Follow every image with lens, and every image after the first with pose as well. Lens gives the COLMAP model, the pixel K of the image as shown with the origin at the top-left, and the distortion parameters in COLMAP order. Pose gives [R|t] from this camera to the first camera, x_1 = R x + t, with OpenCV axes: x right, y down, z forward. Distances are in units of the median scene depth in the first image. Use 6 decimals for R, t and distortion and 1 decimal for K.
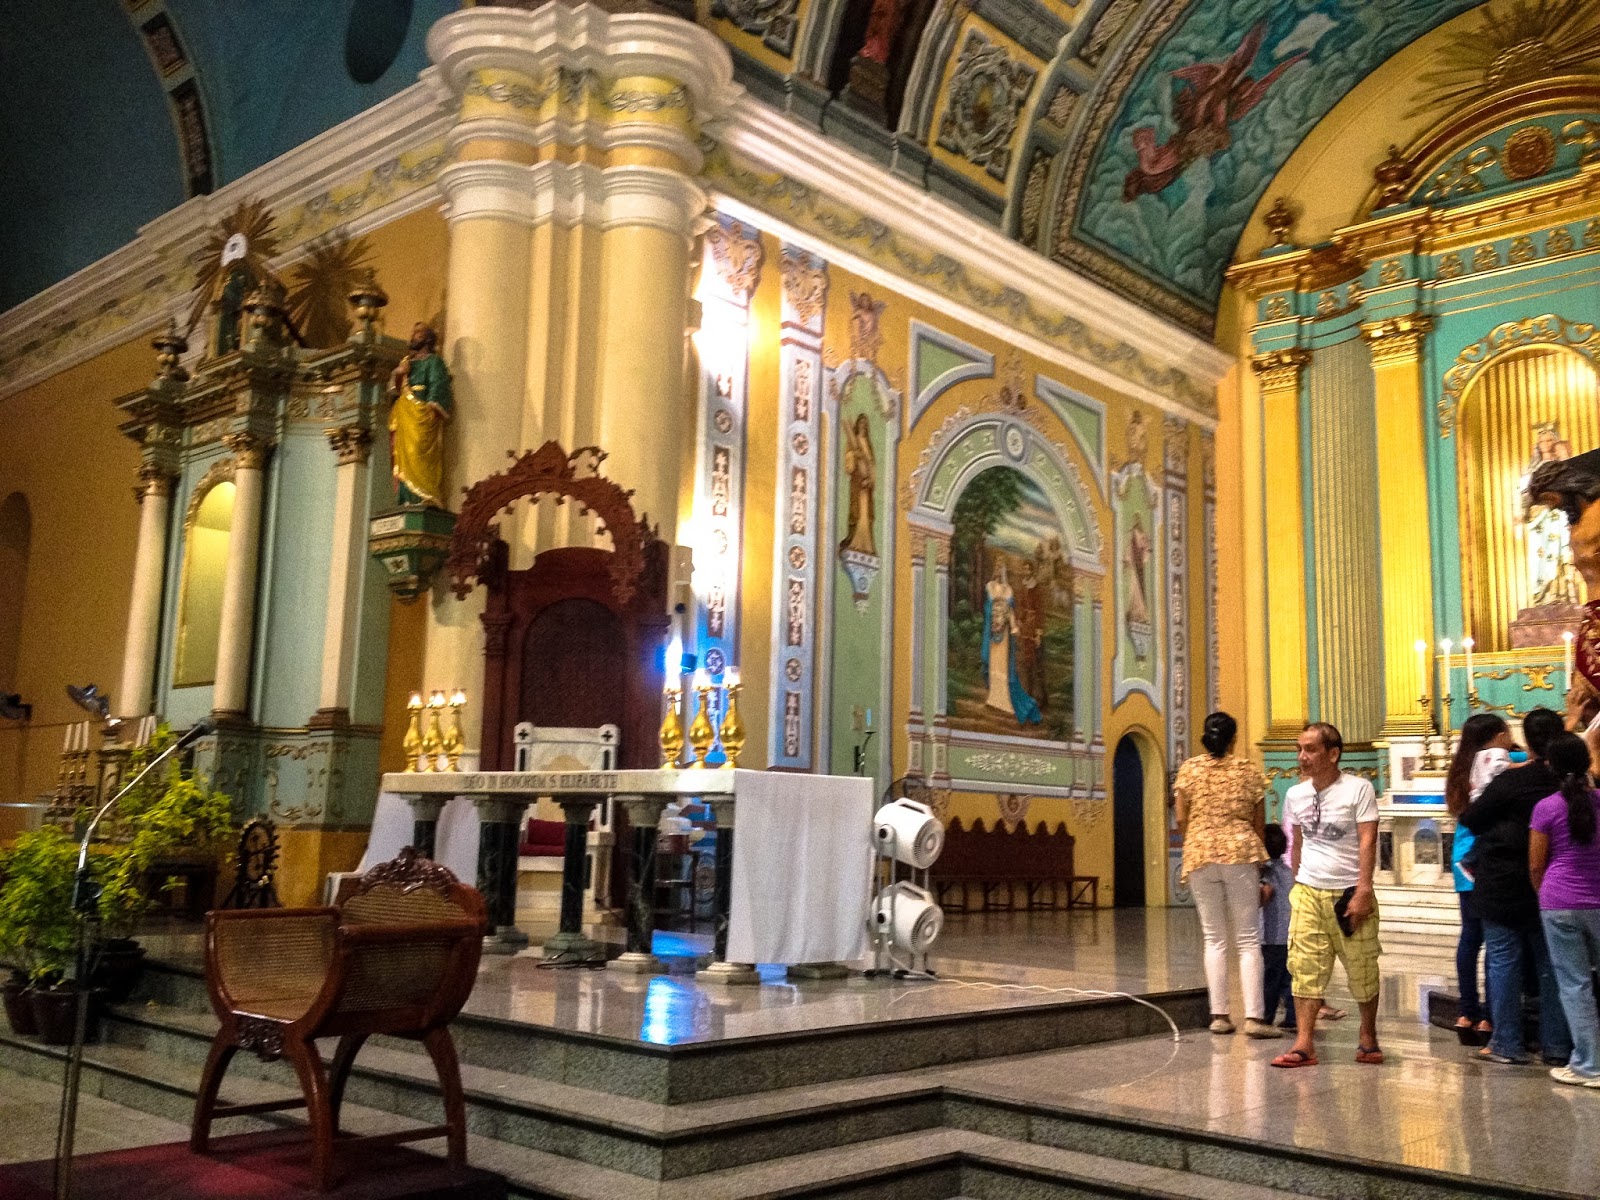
lens RADIAL K [[1460.6, 0, 800.0], [0, 1460.6, 600.0], [0, 0, 1]] dist [0.110493, -0.228241]
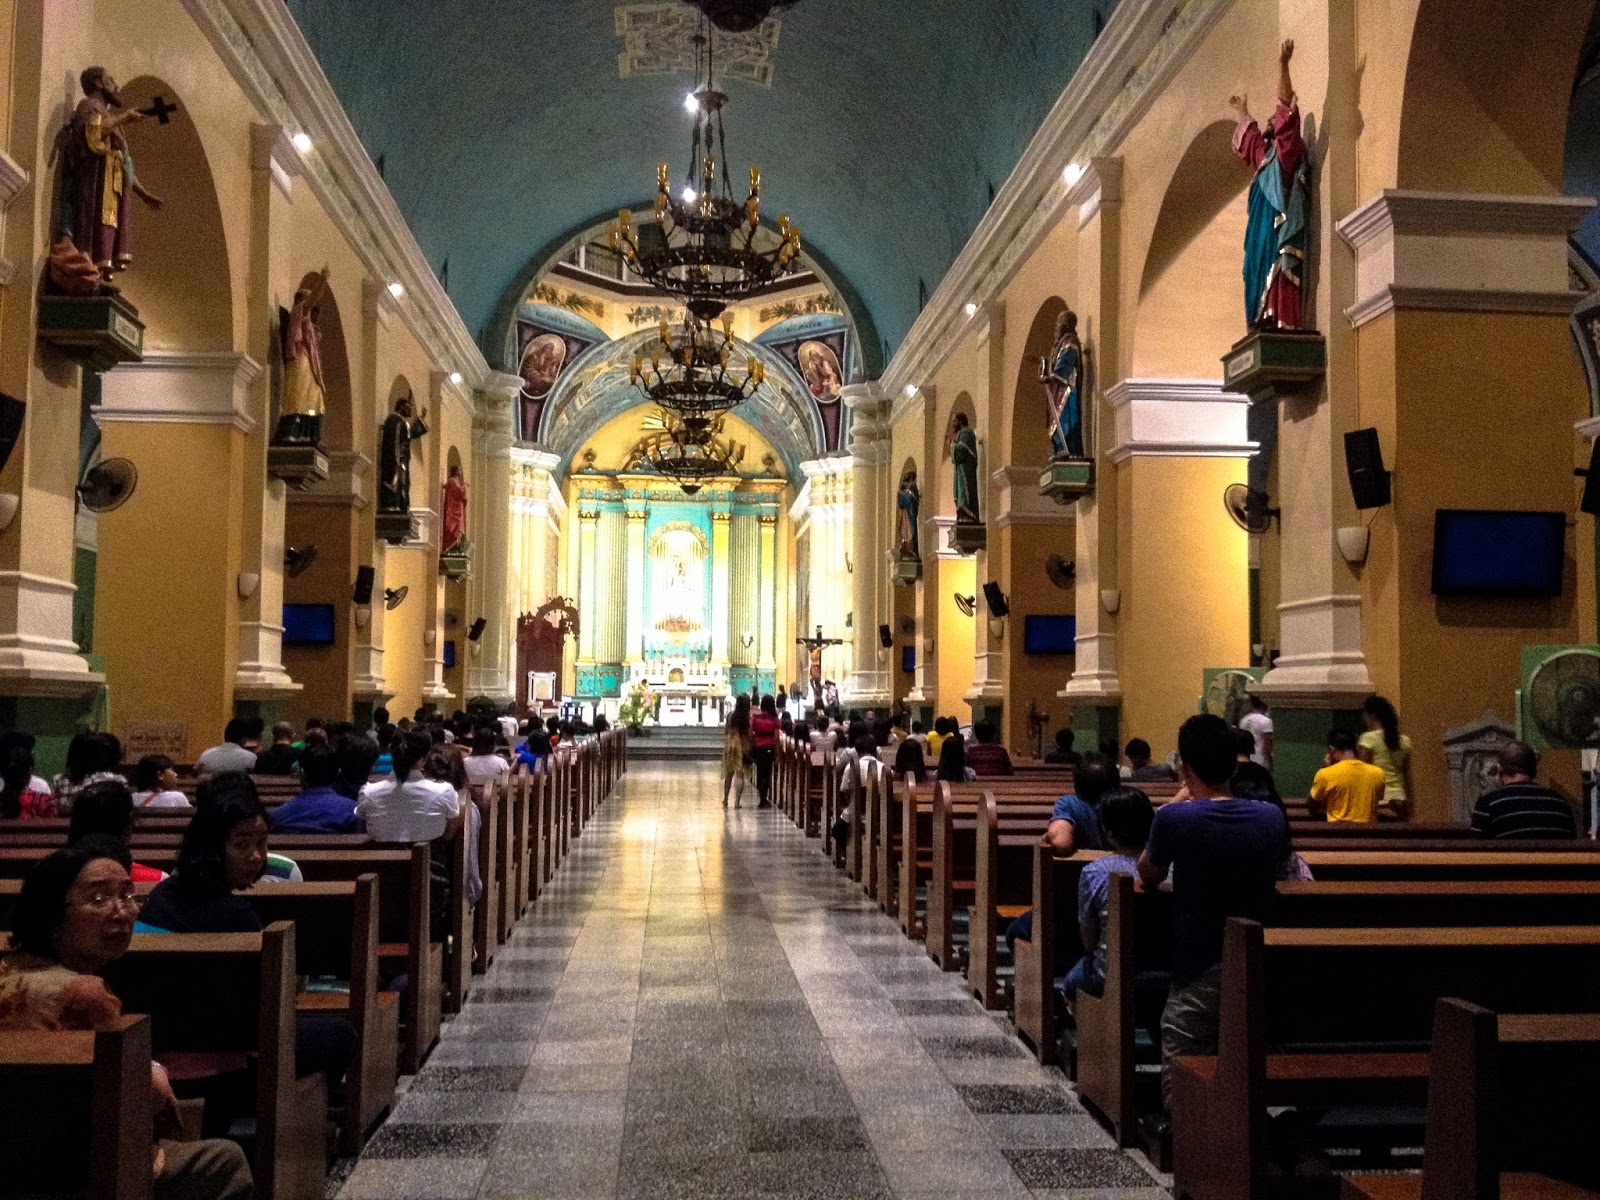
lens RADIAL K [[1460.6, 0, 800.0], [0, 1460.6, 600.0], [0, 0, 1]] dist [0.110493, -0.228241]
pose [[0.666984, 0.030922, 0.744430, -1.398839], [-0.106659, 0.992811, 0.054323, -0.202103], [-0.737398, -0.115632, 0.665487, -1.045011]]
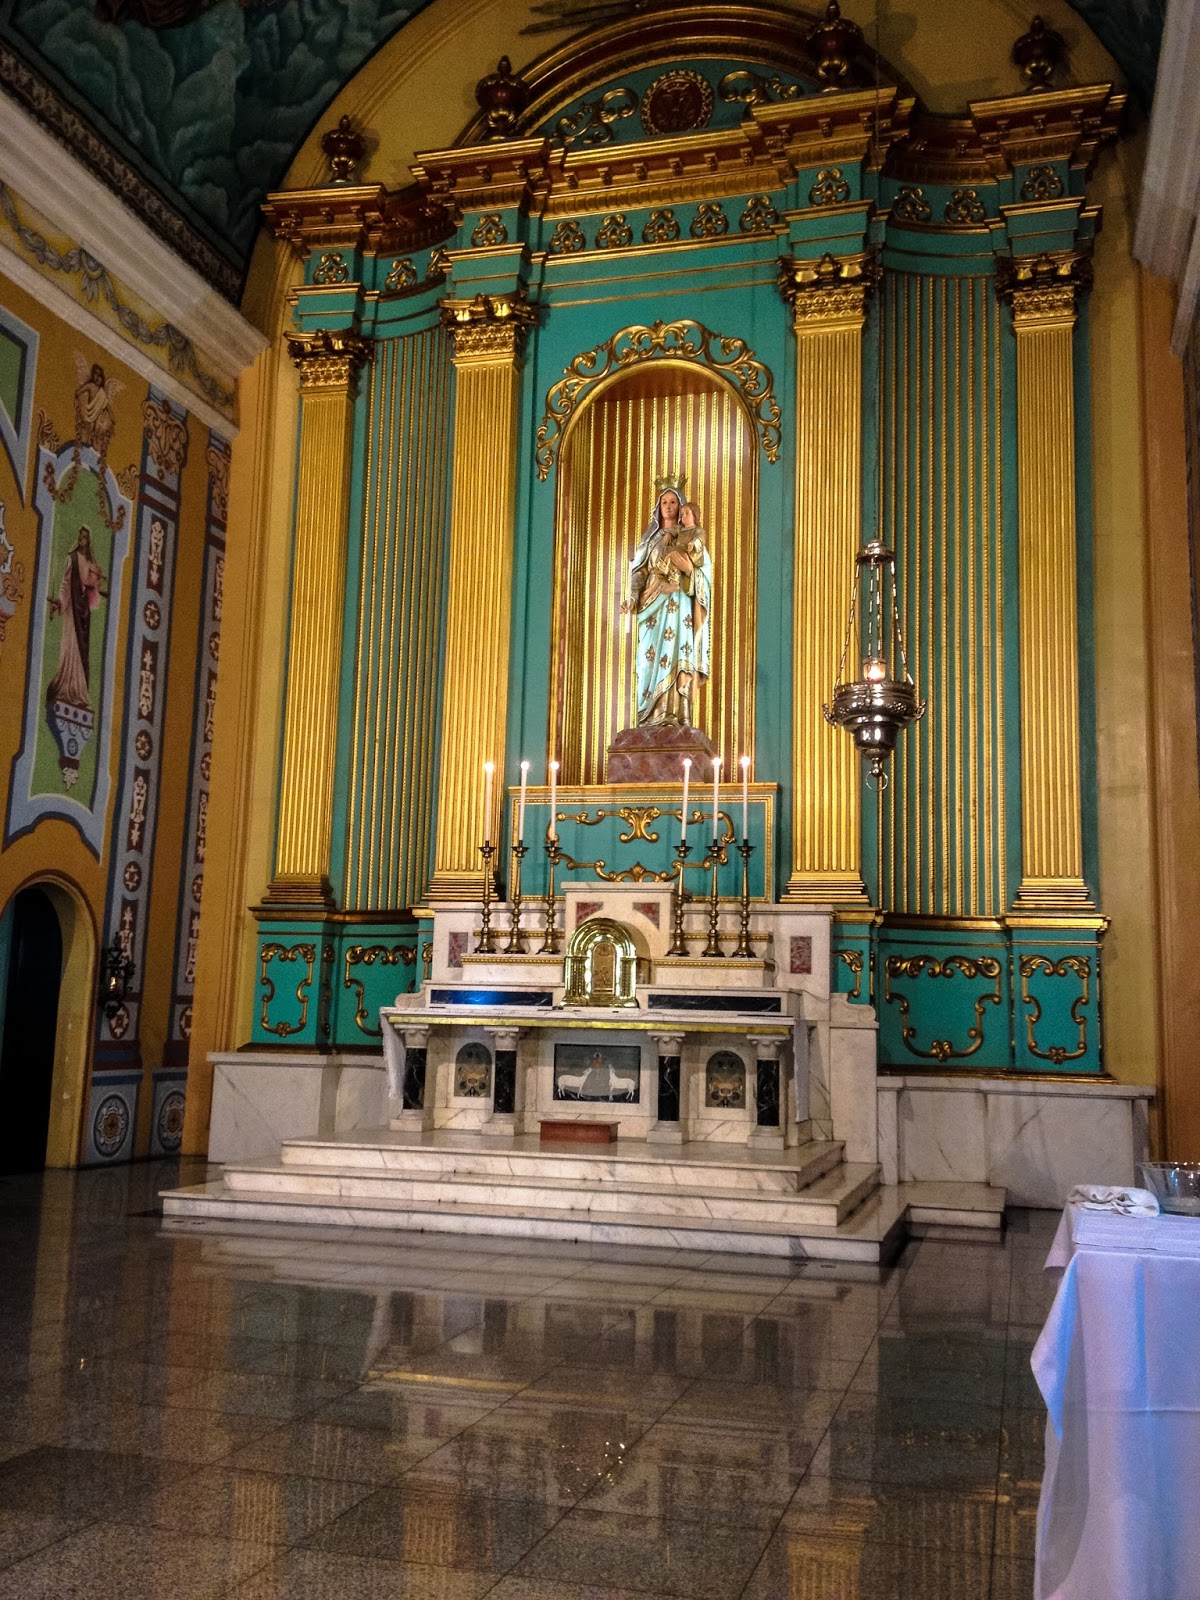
lens RADIAL K [[1460.6, 0, 600.0], [0, 1460.6, 800.0], [0, 0, 1]] dist [0.110493, -0.228241]
pose [[0.885849, 0.069215, 0.458783, 0.145704], [-0.077384, 0.997001, -0.000994, 0.038466], [-0.457476, -0.034622, 0.888548, 0.350384]]
